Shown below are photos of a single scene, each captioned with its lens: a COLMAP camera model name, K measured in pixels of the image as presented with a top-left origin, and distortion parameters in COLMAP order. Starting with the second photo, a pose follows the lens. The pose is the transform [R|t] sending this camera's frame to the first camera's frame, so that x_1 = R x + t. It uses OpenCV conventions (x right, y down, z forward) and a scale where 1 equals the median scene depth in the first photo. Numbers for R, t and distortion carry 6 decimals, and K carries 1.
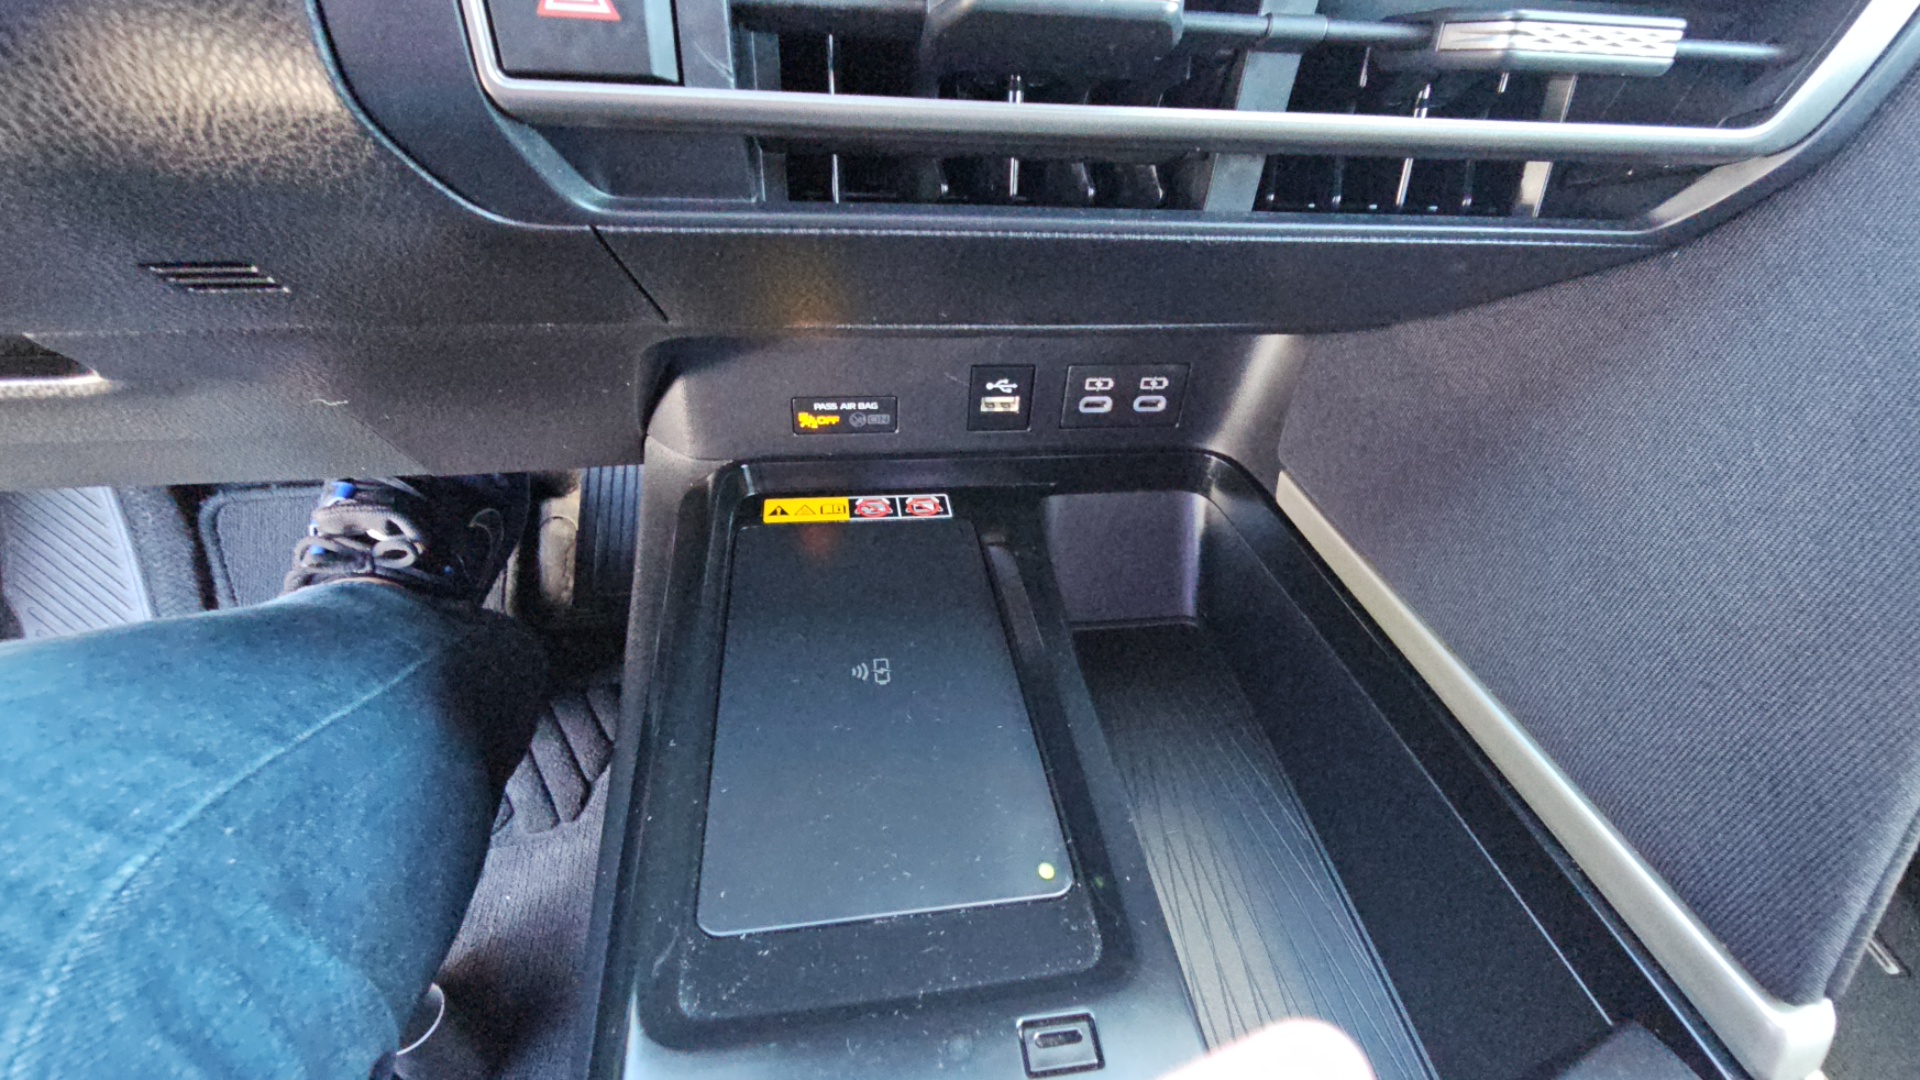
lens RADIAL K [[858.9, 0, 977.8], [0, 858.9, 545.3], [0, 0, 1]] dist [0.000391, -0.001602]
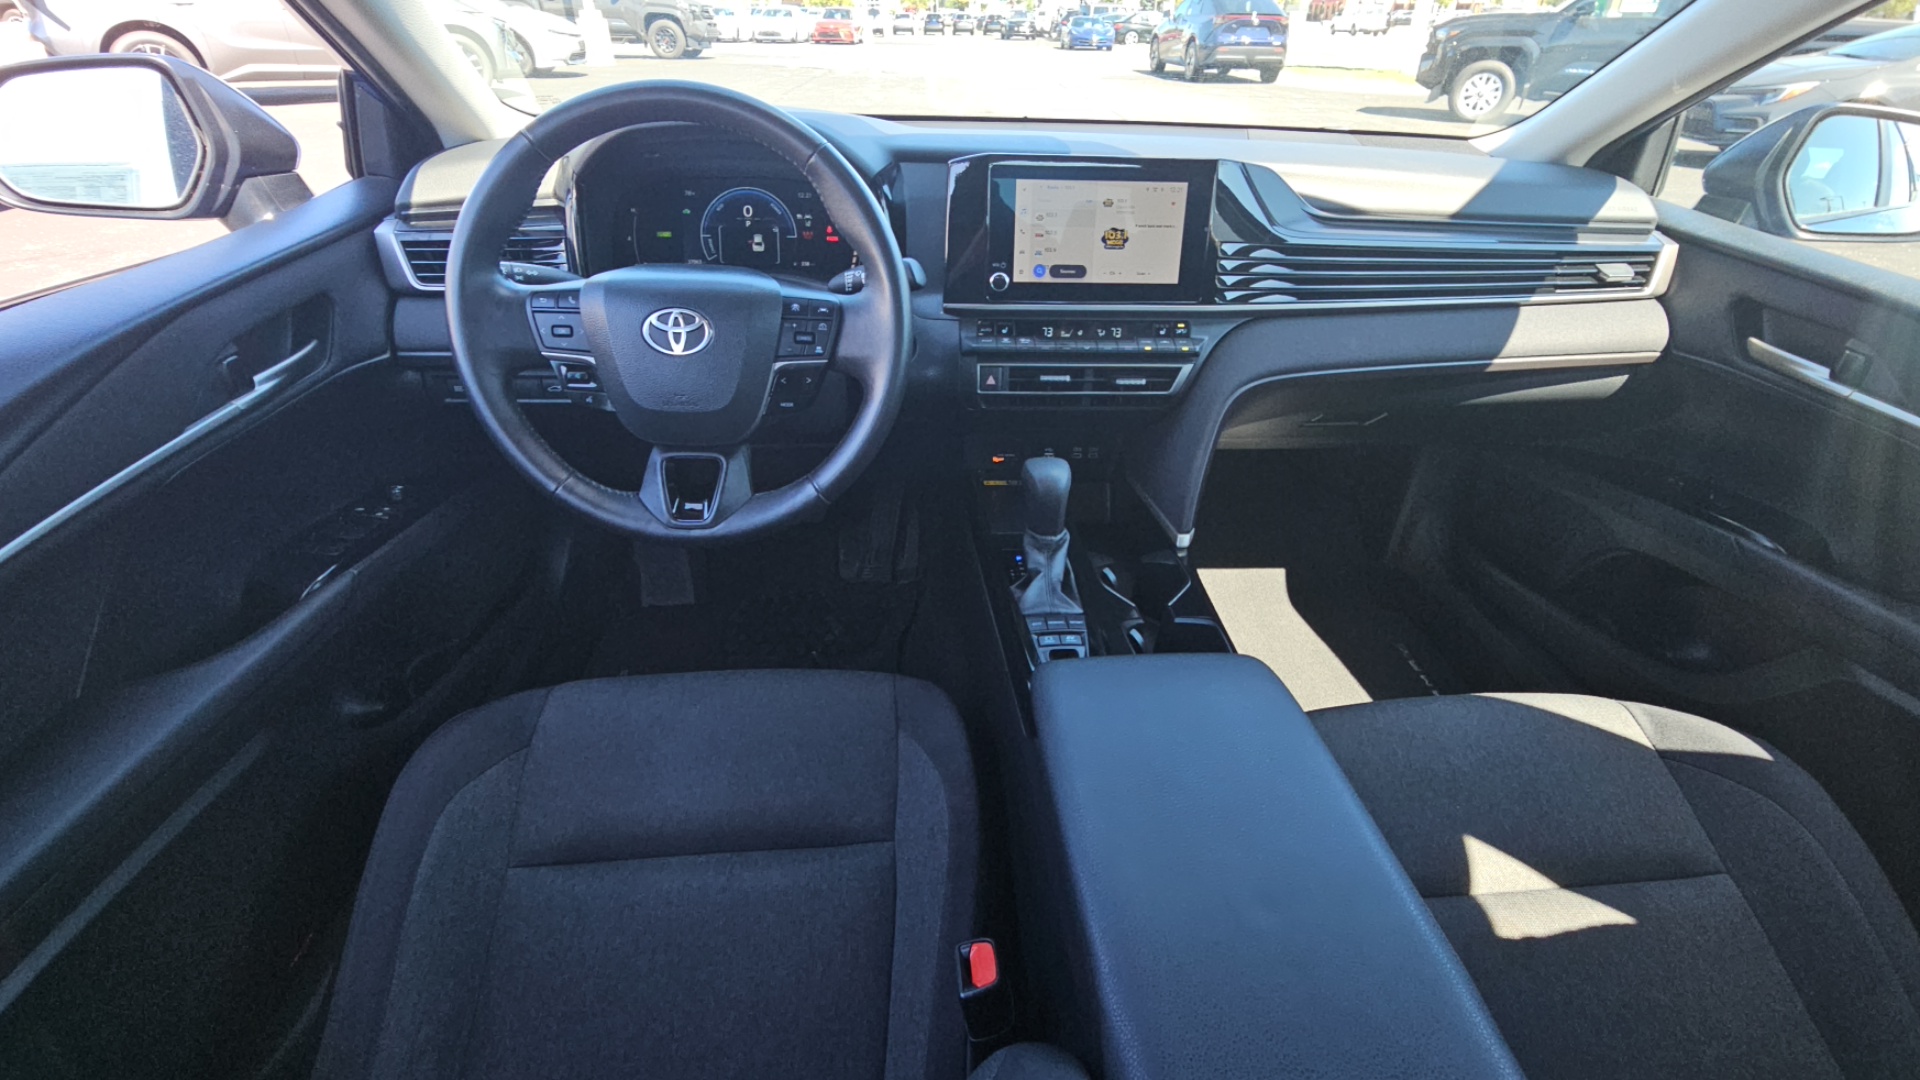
lens RADIAL K [[858.9, 0, 977.8], [0, 858.9, 545.3], [0, 0, 1]] dist [0.000391, -0.001602]
pose [[0.996626, -0.003589, -0.082000, 0.022421], [-0.012012, 0.981910, -0.188966, 0.879710], [0.081195, 0.189313, 0.978554, -2.434753]]
